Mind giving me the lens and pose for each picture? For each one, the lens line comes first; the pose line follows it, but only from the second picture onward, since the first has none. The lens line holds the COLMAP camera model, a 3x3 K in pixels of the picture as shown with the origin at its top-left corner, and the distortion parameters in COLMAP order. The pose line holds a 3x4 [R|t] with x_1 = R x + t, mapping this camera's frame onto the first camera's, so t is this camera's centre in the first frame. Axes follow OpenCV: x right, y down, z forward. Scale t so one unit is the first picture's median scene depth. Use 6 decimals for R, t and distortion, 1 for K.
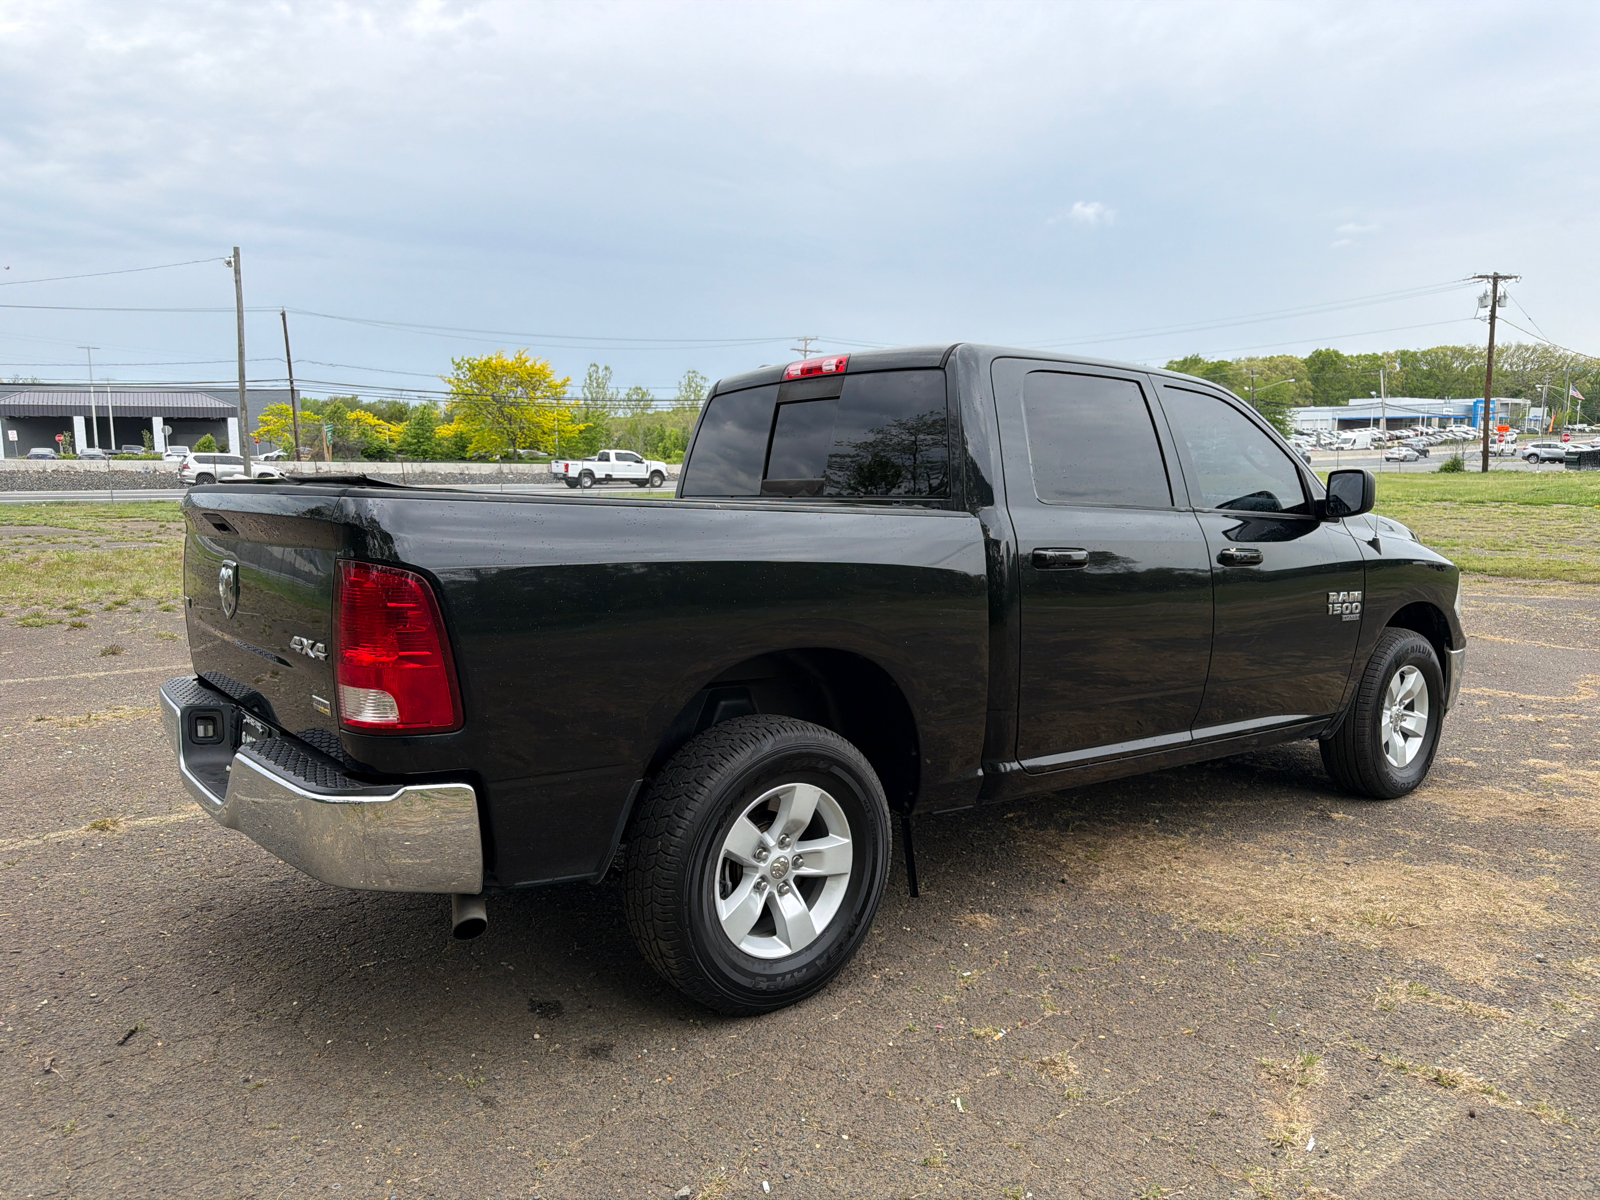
lens RADIAL K [[1151.8, 0, 803.1], [0, 1151.8, 592.5], [0, 0, 1]] dist [0.043755, -0.048222]
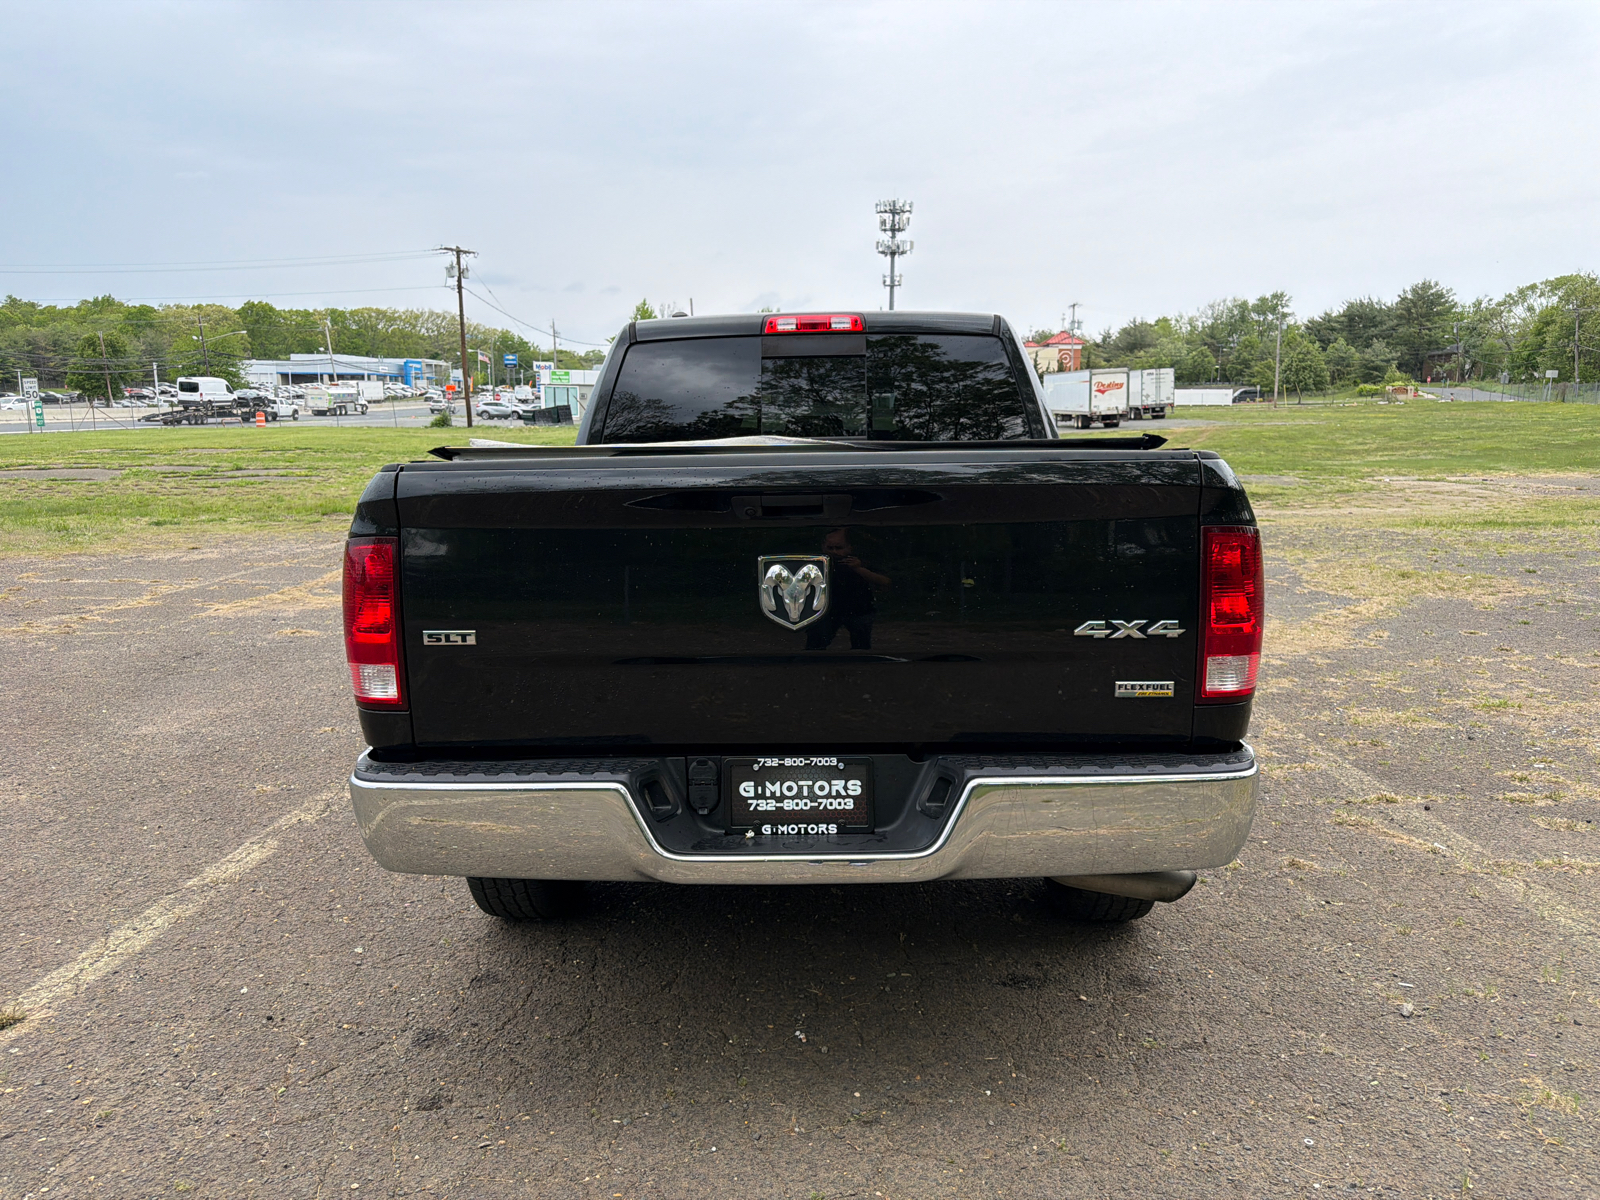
lens RADIAL K [[1151.8, 0, 796.8], [0, 1151.8, 599.1], [0, 0, 1]] dist [0.043755, -0.048222]
pose [[0.640716, -0.117066, 0.758801, -0.078301], [0.083419, 0.993071, 0.082772, -0.004437], [-0.763233, 0.010265, 0.646042, 0.037924]]
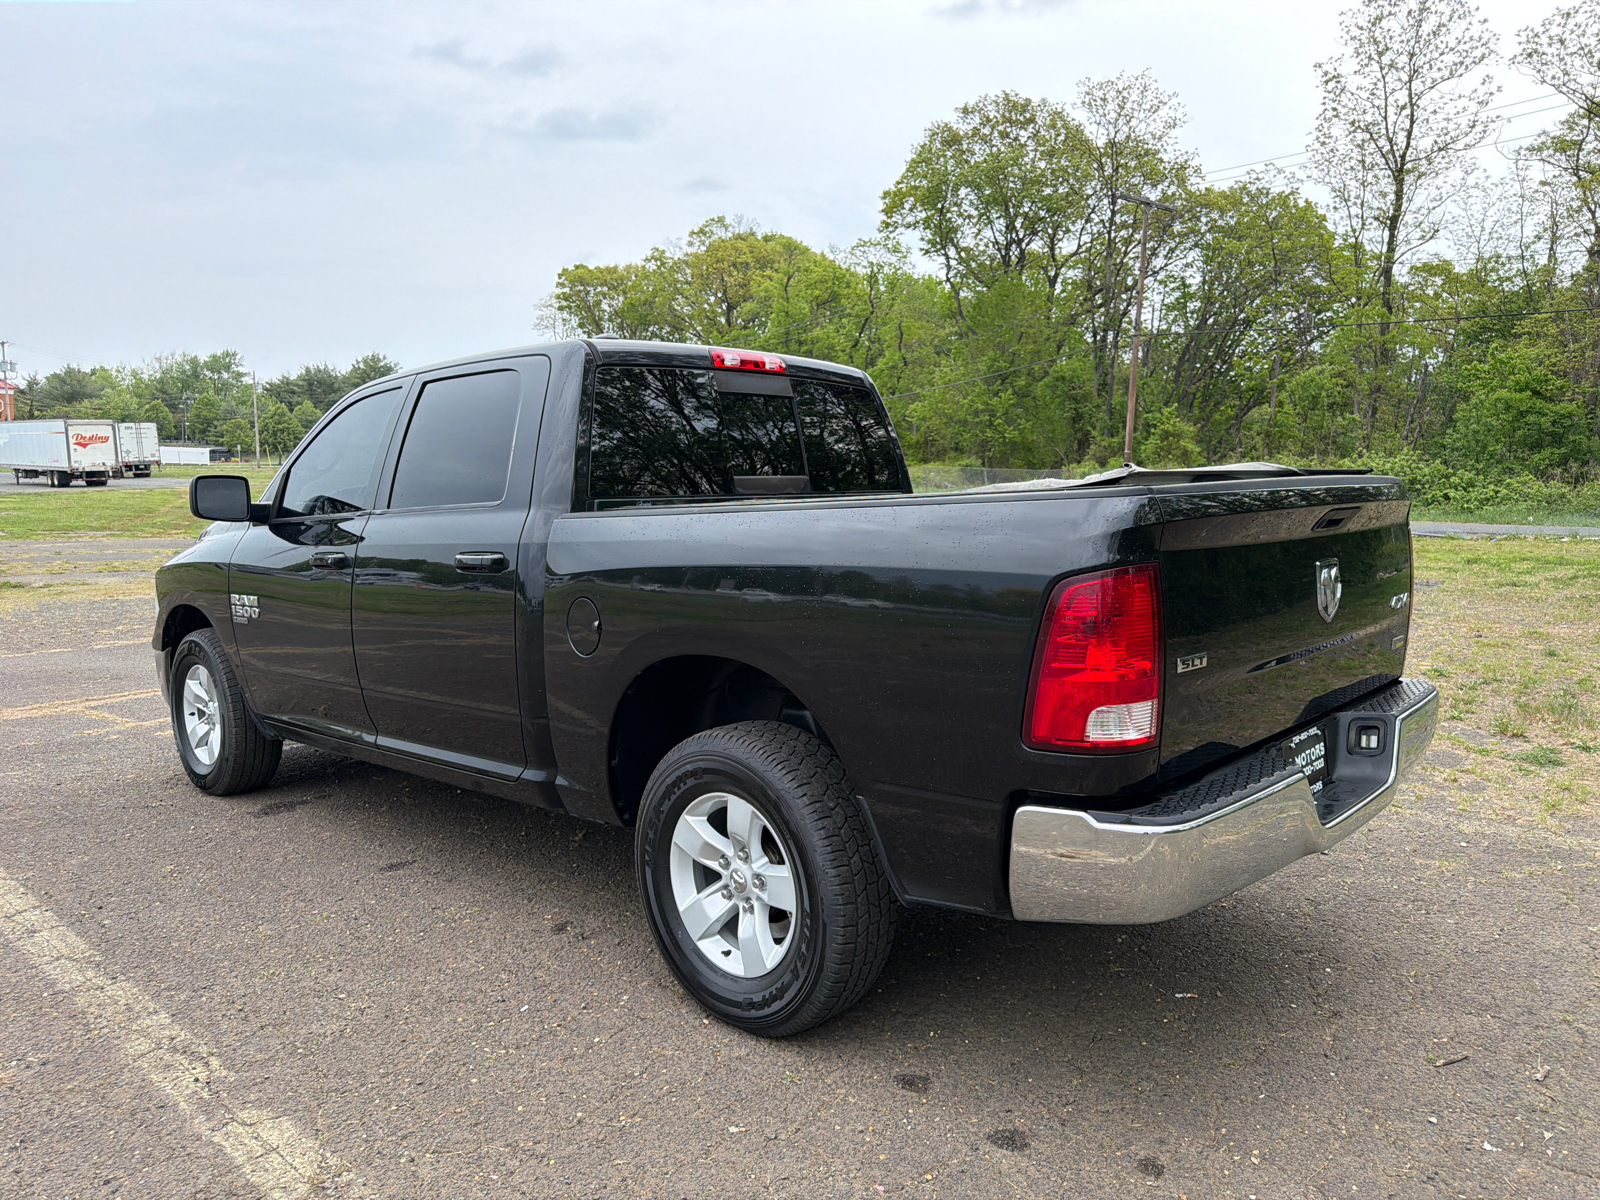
lens RADIAL K [[1151.8, 0, 806.7], [0, 1151.8, 604.4], [0, 0, 1]] dist [0.043755, -0.048222]
pose [[-0.174168, -0.101039, 0.979519, -0.097255], [0.100029, 0.987761, 0.119675, -0.010533], [-0.979622, 0.118824, -0.161929, 0.114513]]
